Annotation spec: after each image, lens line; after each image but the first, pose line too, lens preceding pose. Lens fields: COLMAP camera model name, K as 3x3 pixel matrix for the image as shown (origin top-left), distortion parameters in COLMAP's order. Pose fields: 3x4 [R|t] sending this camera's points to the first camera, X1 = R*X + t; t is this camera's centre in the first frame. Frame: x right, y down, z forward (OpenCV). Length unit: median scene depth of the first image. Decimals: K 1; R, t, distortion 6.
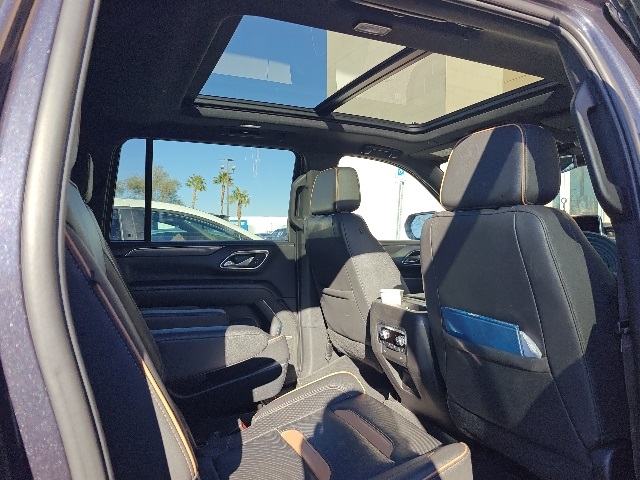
lens RADIAL K [[486.6, 0, 320.0], [0, 486.6, 240.0], [0, 0, 1]] dist [-0.000517, -0.059603]
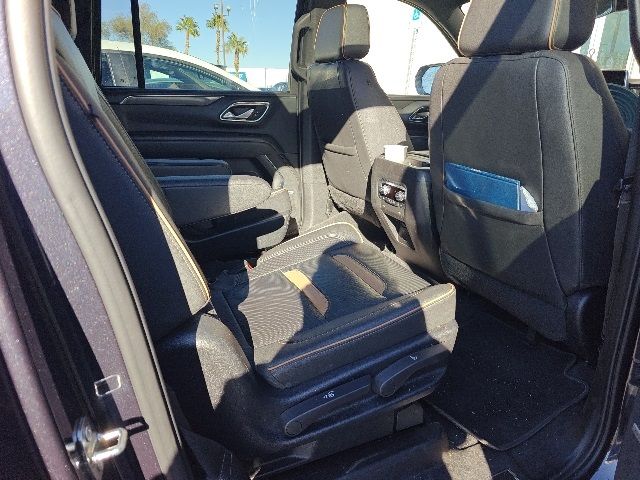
lens RADIAL K [[486.6, 0, 320.0], [0, 486.6, 240.0], [0, 0, 1]] dist [-0.000517, -0.059603]
pose [[0.999551, 0.028022, -0.010636, 0.010559], [-0.021738, 0.922065, 0.386424, -0.097229], [0.020635, -0.386019, 0.922260, 0.020931]]
